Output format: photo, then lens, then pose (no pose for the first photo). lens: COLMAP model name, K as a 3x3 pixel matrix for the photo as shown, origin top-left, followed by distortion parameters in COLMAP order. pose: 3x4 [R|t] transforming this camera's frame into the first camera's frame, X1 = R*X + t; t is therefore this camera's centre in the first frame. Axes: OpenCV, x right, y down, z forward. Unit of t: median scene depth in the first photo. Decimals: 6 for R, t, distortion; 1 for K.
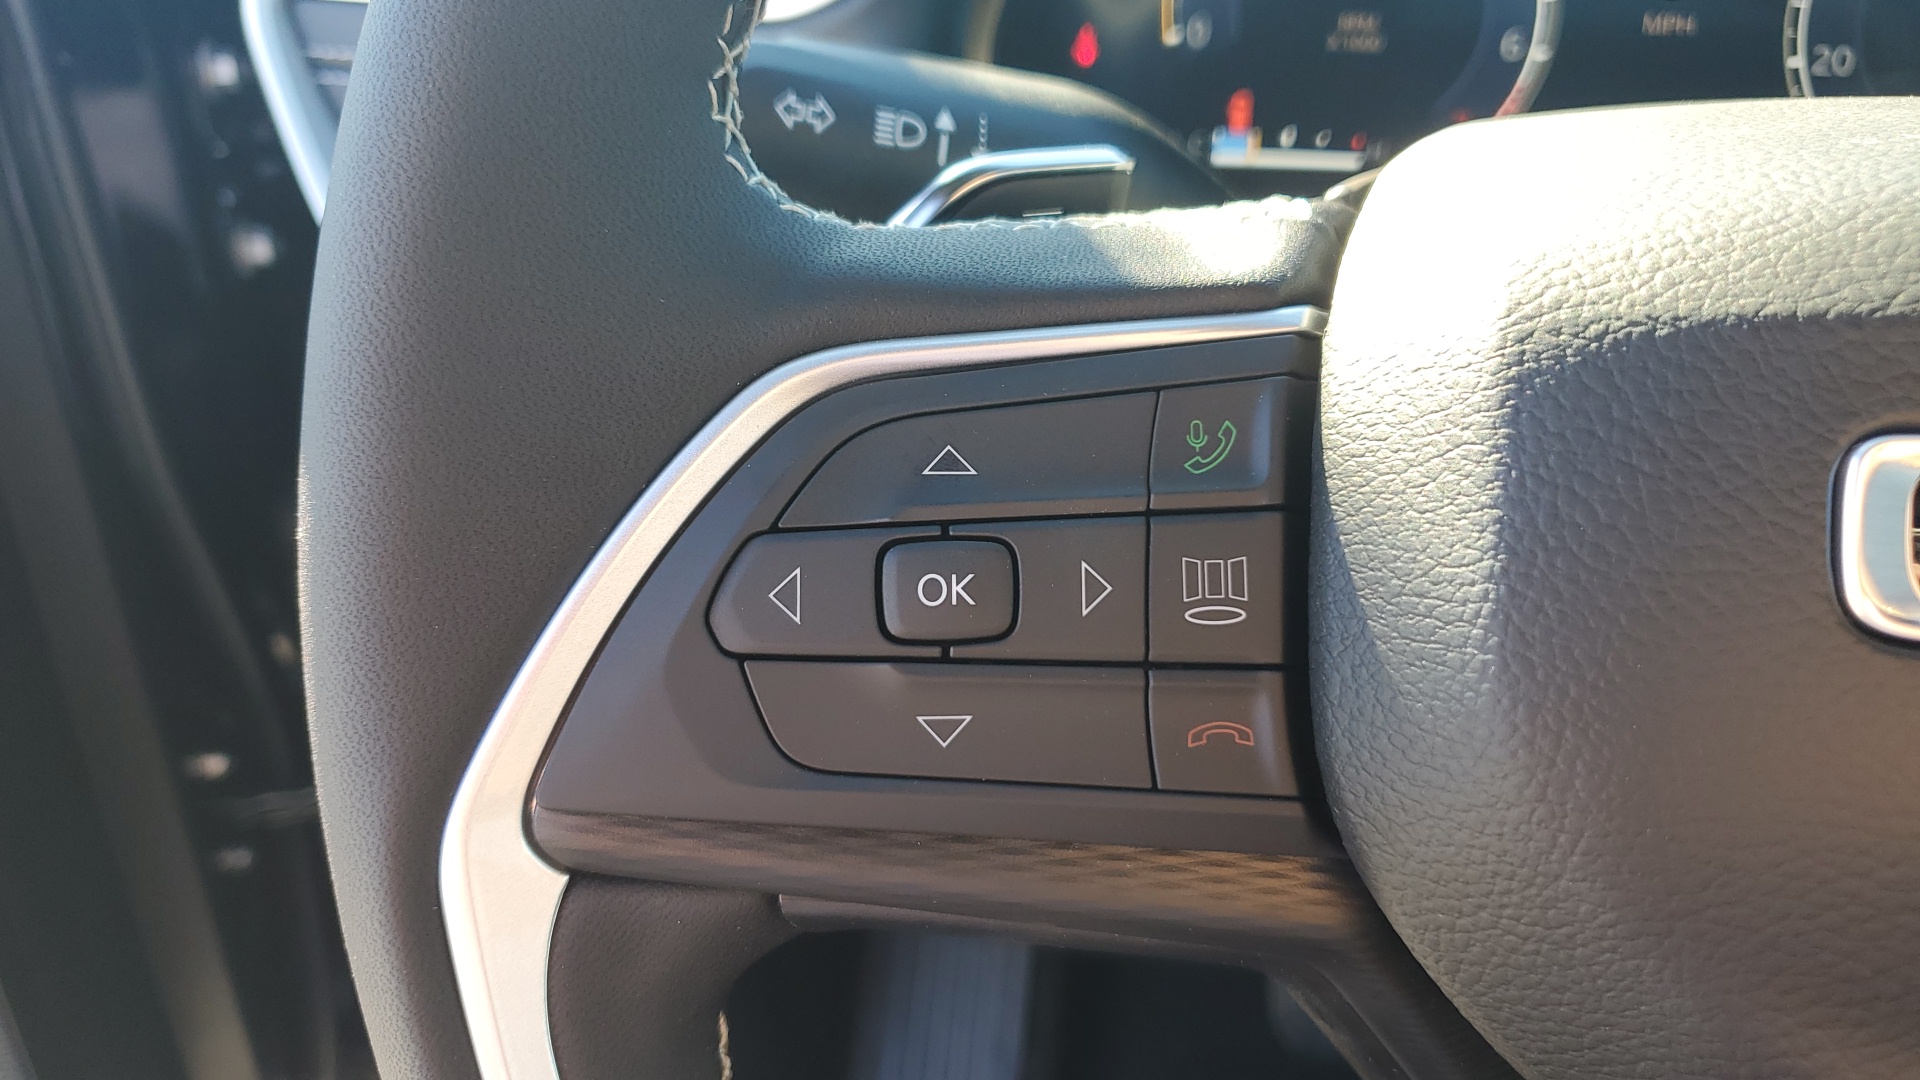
lens RADIAL K [[1709.8, 0, 960.0], [0, 1709.8, 540.0], [0, 0, 1]] dist [0.001100, -0.126756]
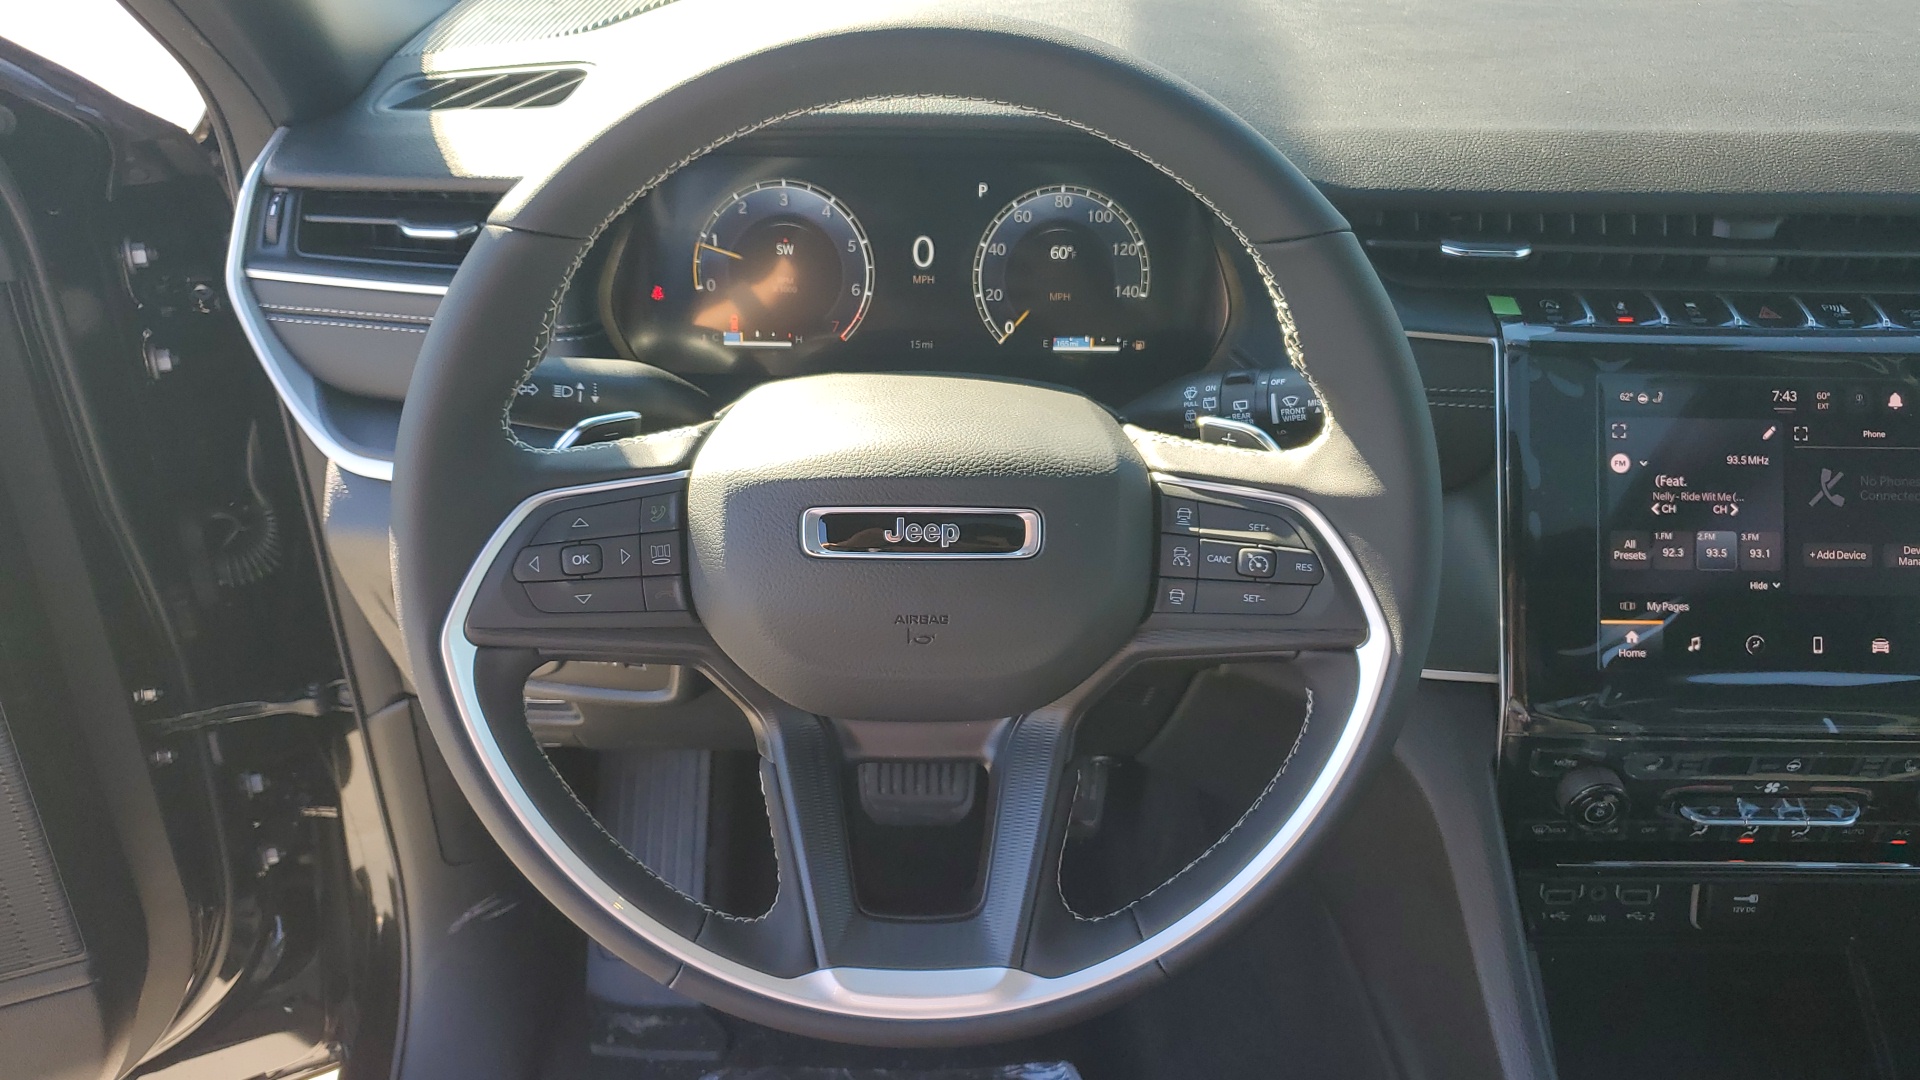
lens RADIAL K [[1424.6, 0, 960.0], [0, 1424.6, 540.0], [0, 0, 1]] dist [-0.016016, -0.001394]
pose [[0.977178, -0.063337, 0.202761, 0.153101], [0.056850, 0.997672, 0.037664, -0.072969], [-0.204675, -0.025277, 0.978504, -1.920894]]
